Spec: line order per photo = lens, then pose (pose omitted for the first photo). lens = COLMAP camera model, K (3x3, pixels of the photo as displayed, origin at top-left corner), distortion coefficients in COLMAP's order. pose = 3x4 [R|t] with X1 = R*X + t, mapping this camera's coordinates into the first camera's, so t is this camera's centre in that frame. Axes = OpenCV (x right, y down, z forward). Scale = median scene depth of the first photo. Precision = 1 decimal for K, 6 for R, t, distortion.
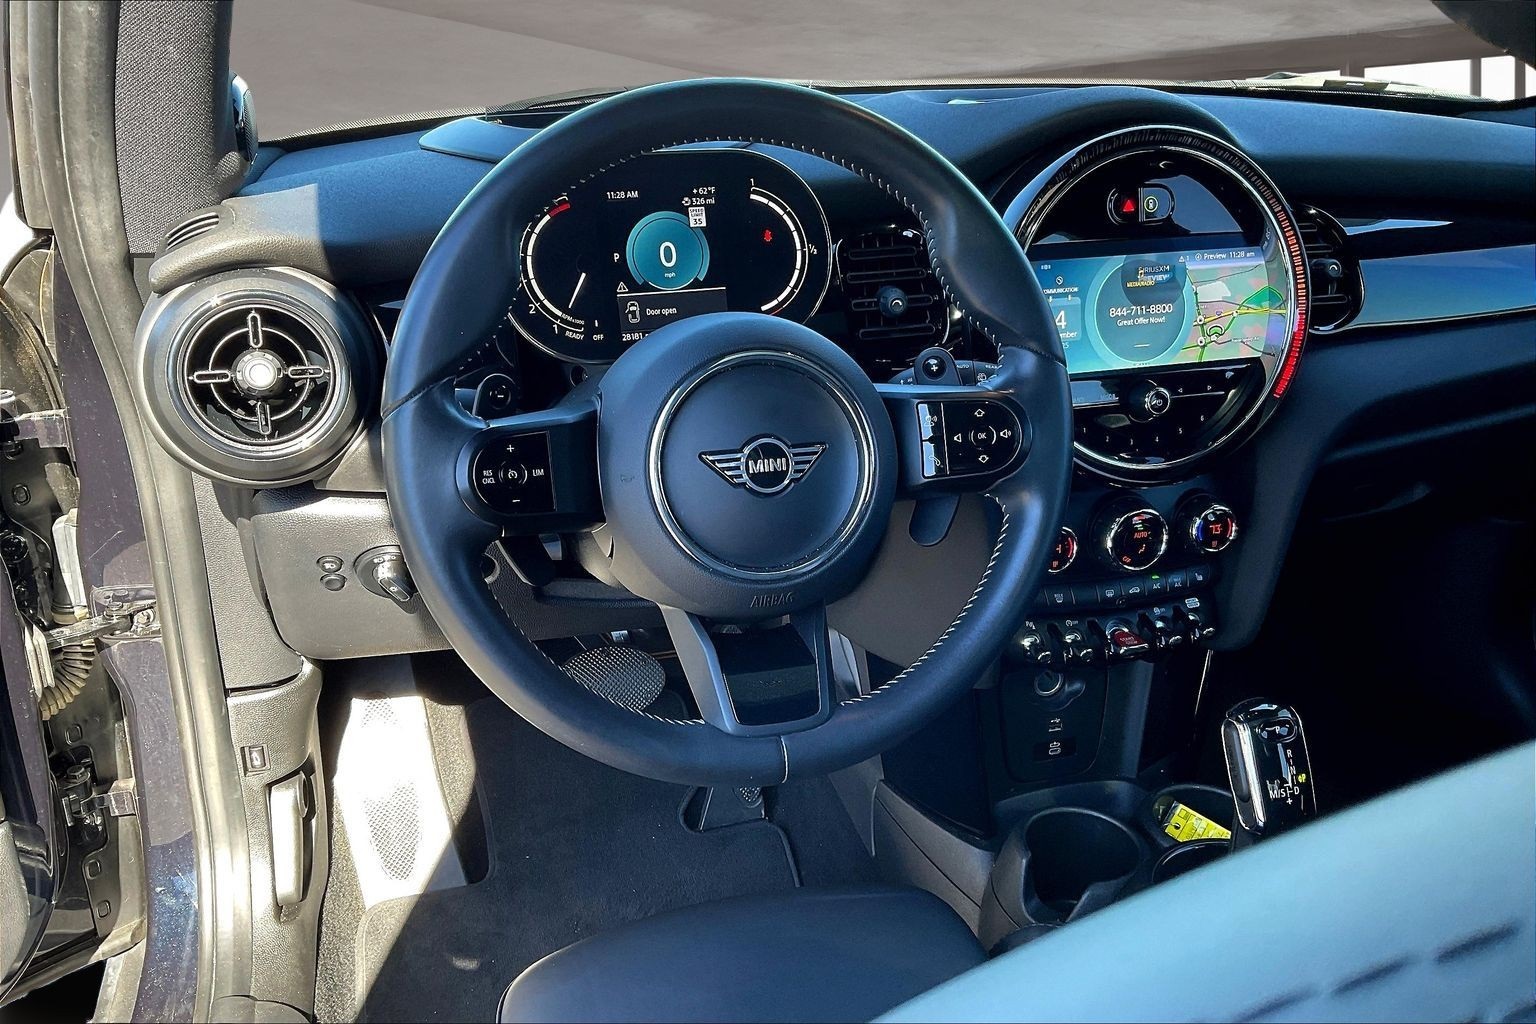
lens RADIAL K [[1277.0, 0, 768.0], [0, 1277.0, 512.0], [0, 0, 1]] dist [0.122538, -0.277847]
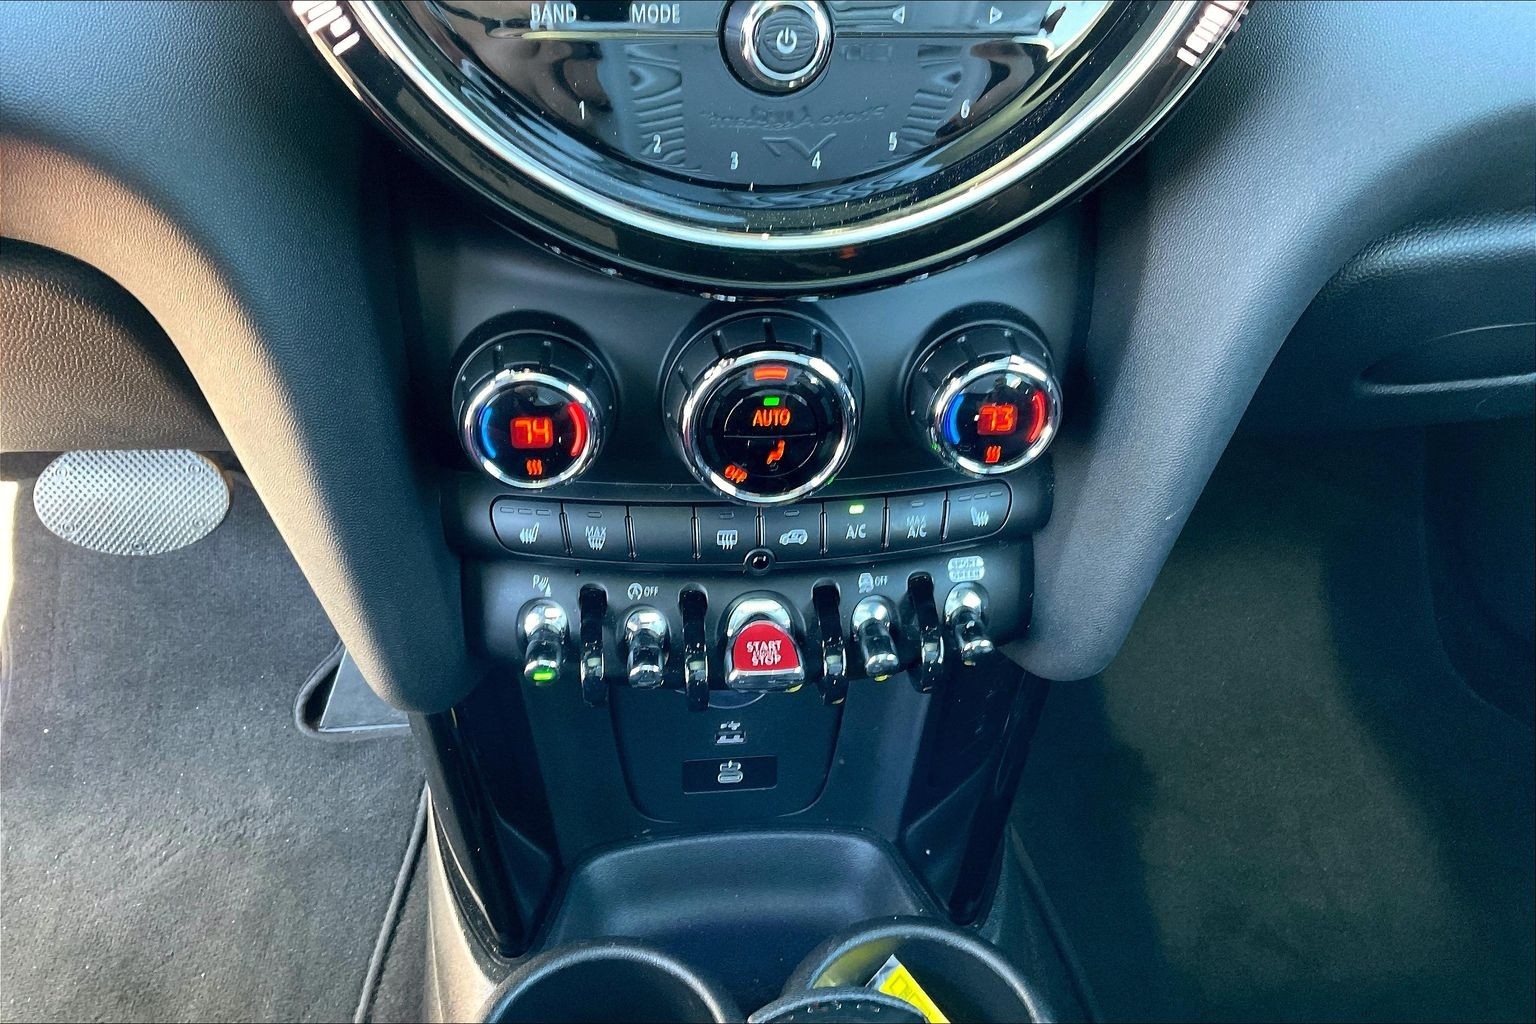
lens RADIAL K [[1277.0, 0, 768.0], [0, 1277.0, 512.0], [0, 0, 1]] dist [0.122538, -0.277847]
pose [[0.980763, 0.133303, -0.142595, 0.381341], [-0.096828, 0.966531, 0.237575, -0.049571], [0.169492, -0.219198, 0.960846, 0.693245]]
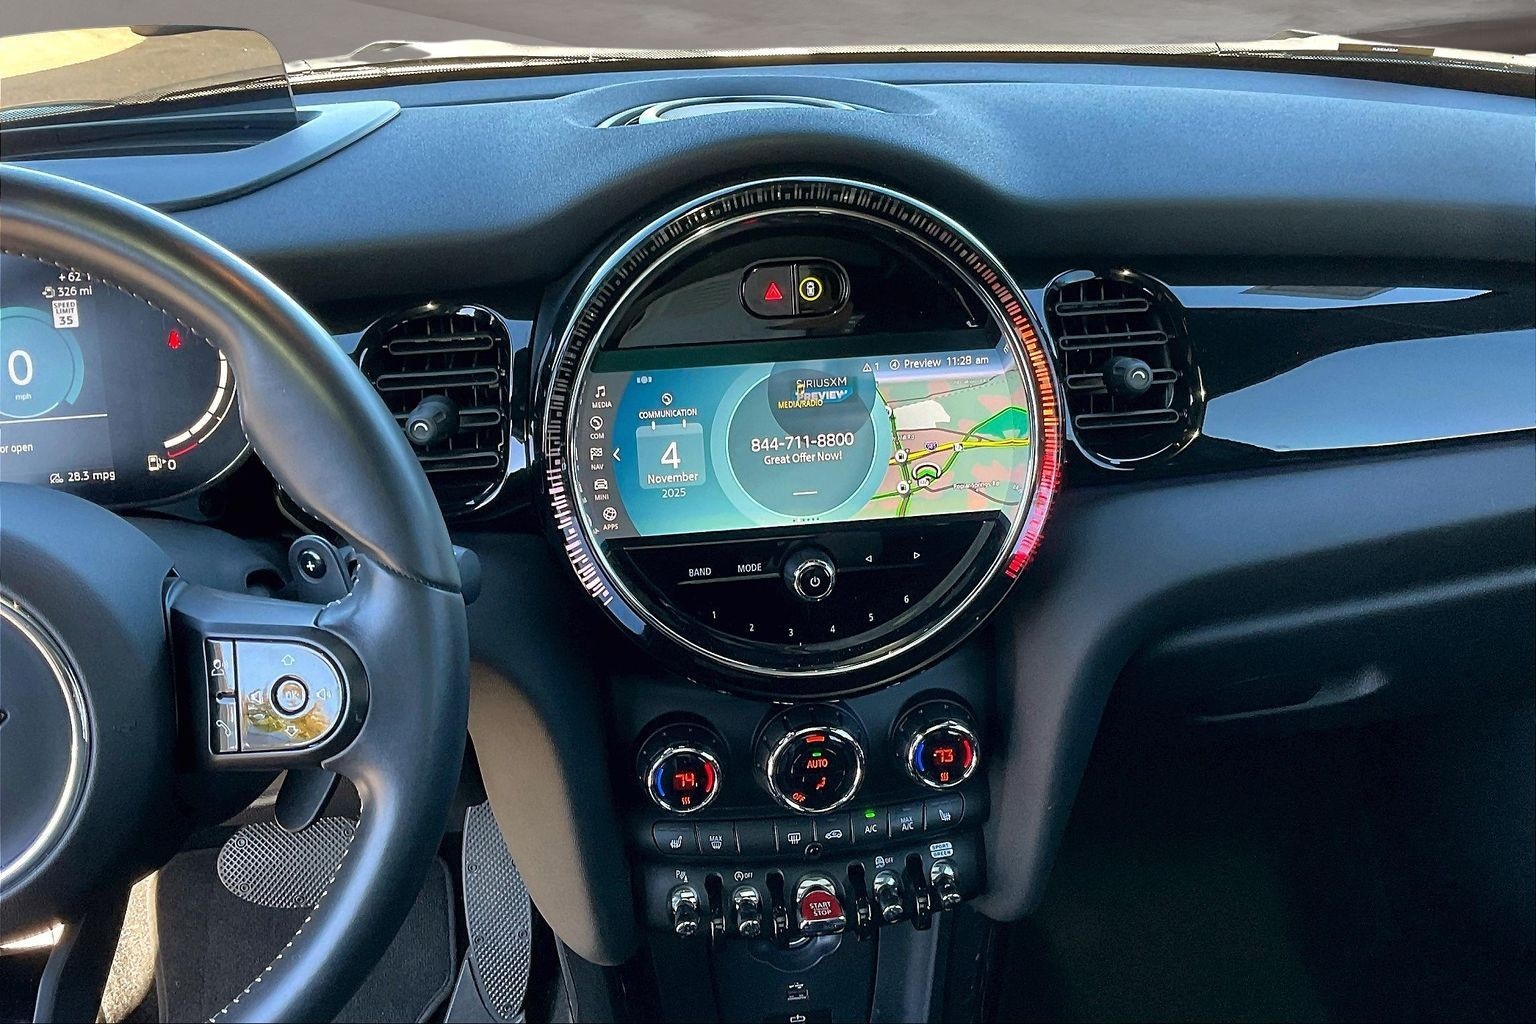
lens RADIAL K [[1548.4, 0, 804.1], [0, 1548.4, 519.3], [0, 0, 1]] dist [0.134659, -0.300557]
pose [[0.988542, 0.038686, -0.145905, 0.438187], [-0.036066, 0.999138, 0.020560, -0.141358], [0.146575, -0.015062, 0.989085, 0.204156]]
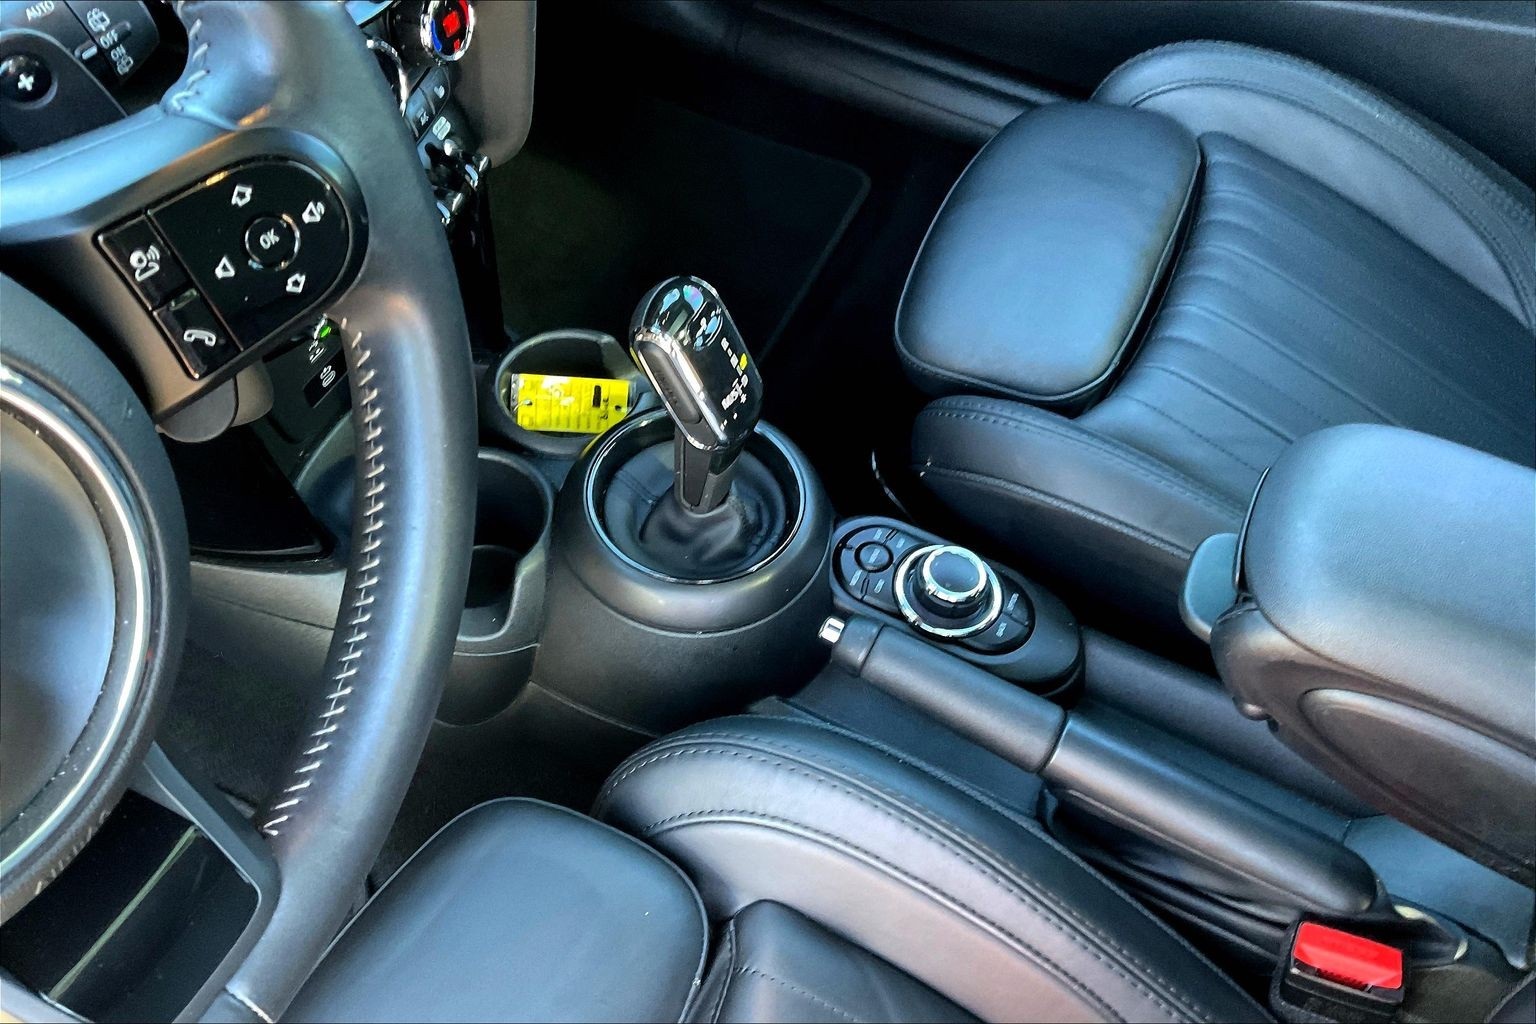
lens RADIAL K [[1277.0, 0, 768.0], [0, 1277.0, 512.0], [0, 0, 1]] dist [0.122538, -0.277847]
pose [[0.673845, -0.573927, 0.465340, 0.017268], [0.221867, 0.757903, 0.613481, -0.181270], [-0.704775, -0.310147, 0.638044, 0.457368]]
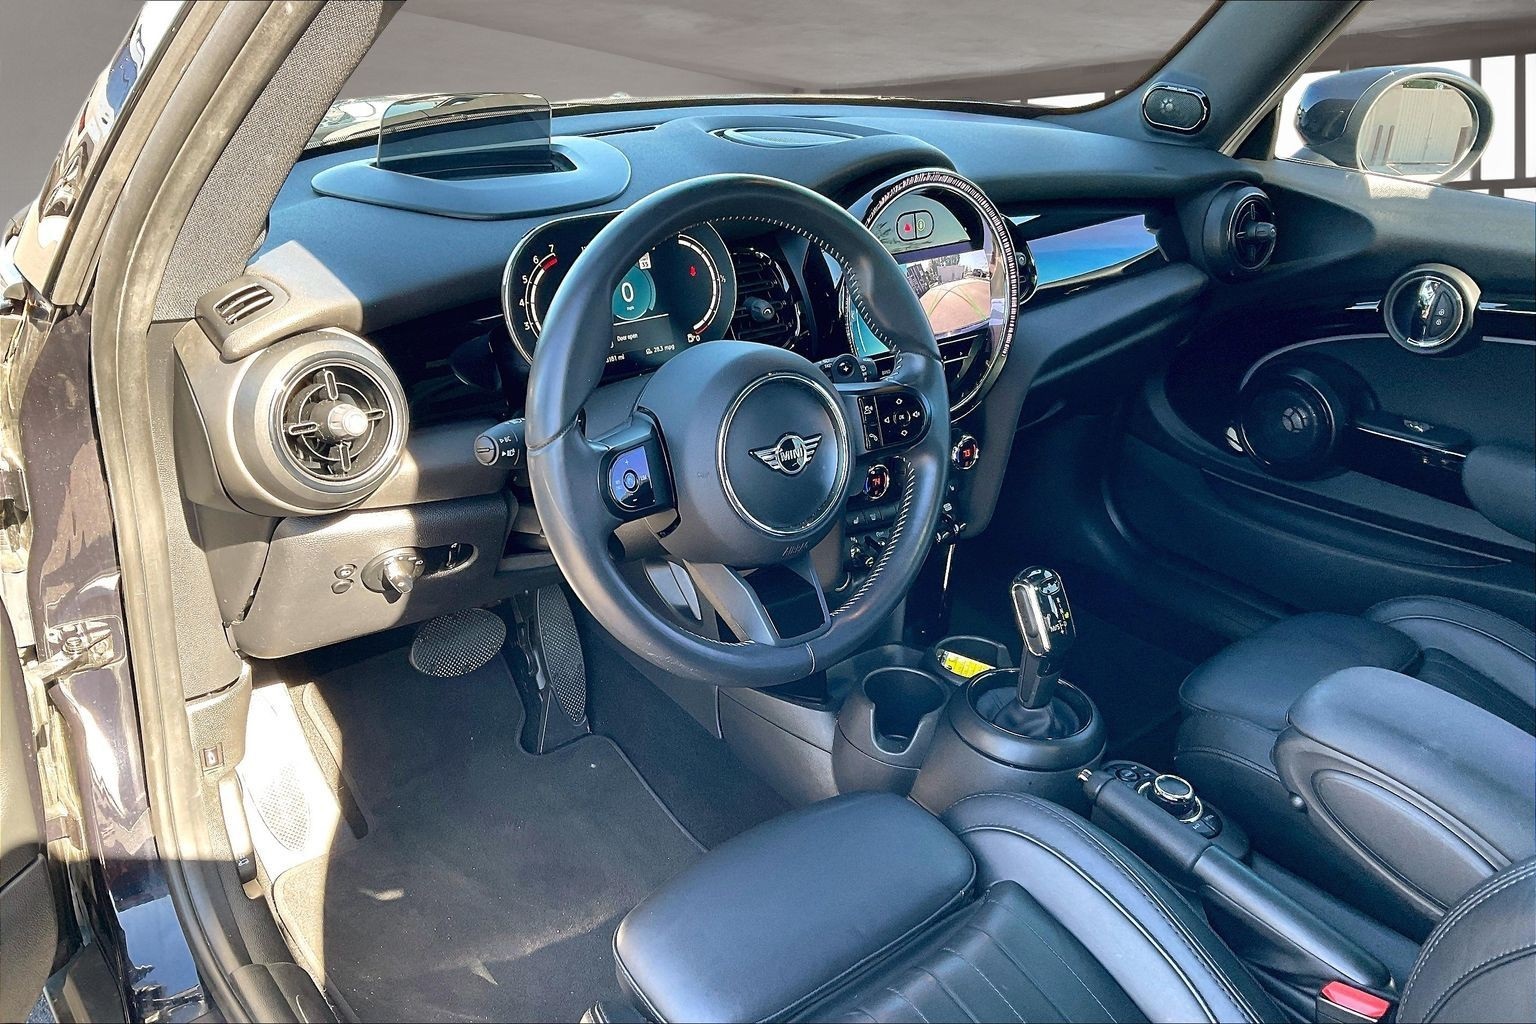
lens RADIAL K [[1277.0, 0, 768.0], [0, 1277.0, 512.0], [0, 0, 1]] dist [0.122538, -0.277847]
pose [[0.917702, -0.130450, 0.375242, -0.426727], [0.105679, 0.990679, 0.085948, -0.073770], [-0.382957, -0.039220, 0.922933, -0.223651]]
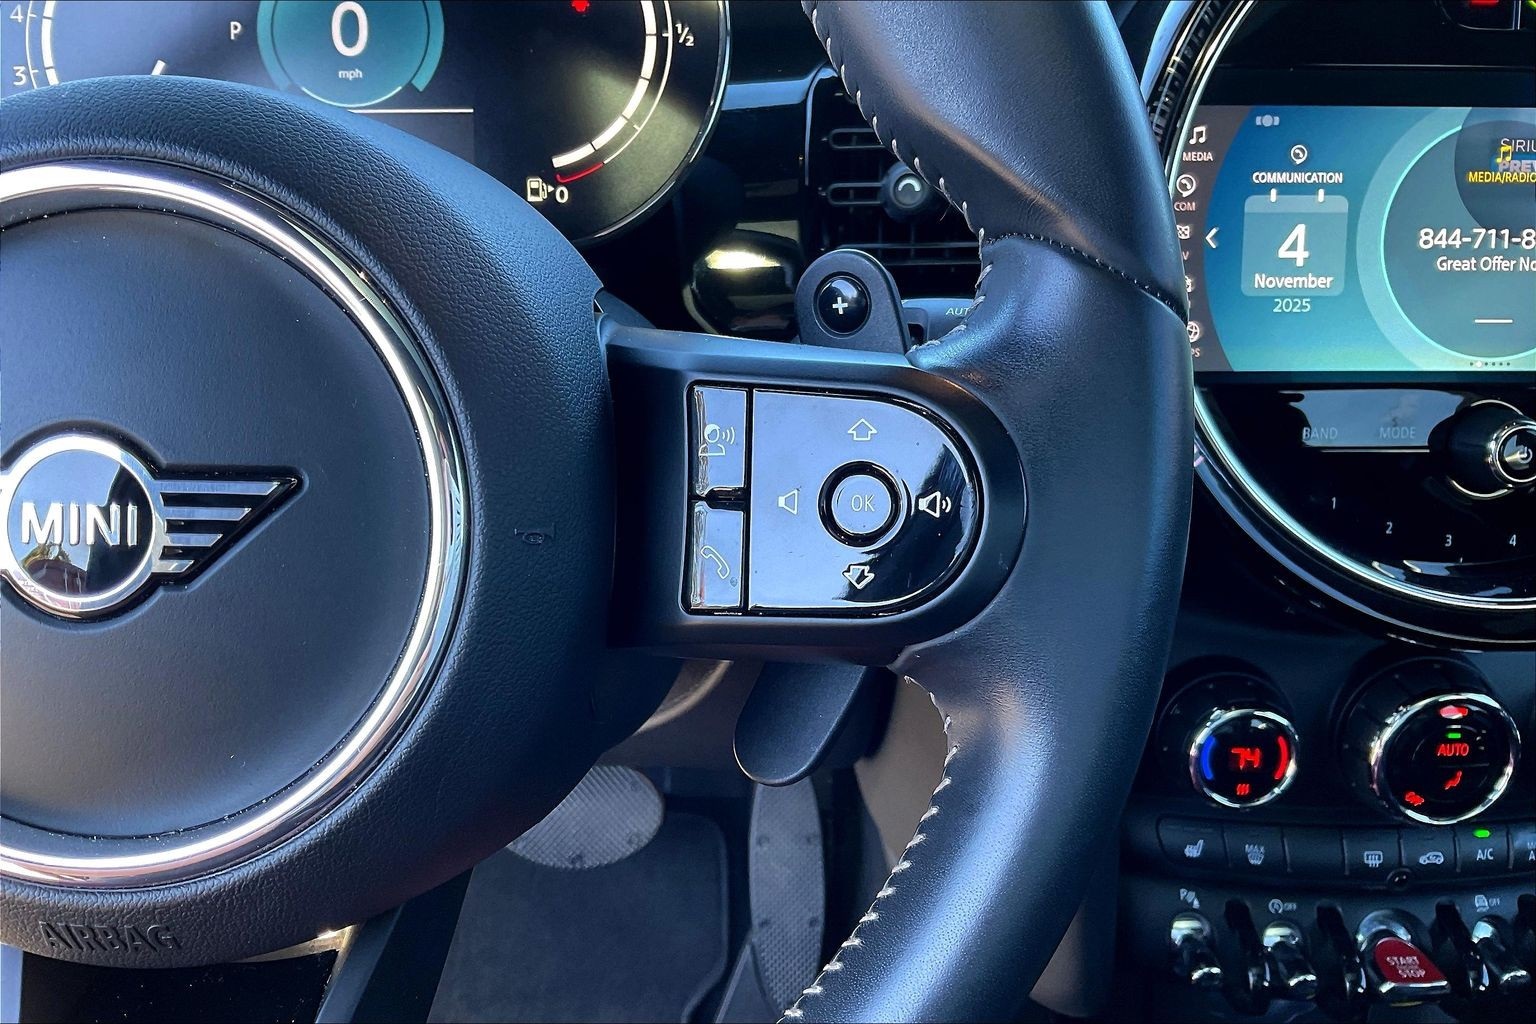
lens RADIAL K [[1286.1, 0, 768.0], [0, 1286.1, 512.0], [0, 0, 1]] dist [0.052007, -0.099978]
pose [[0.964373, 0.097929, -0.245752, 0.180183], [-0.102042, 0.994772, -0.004028, -0.041637], [0.244073, 0.028961, 0.969324, 0.558931]]
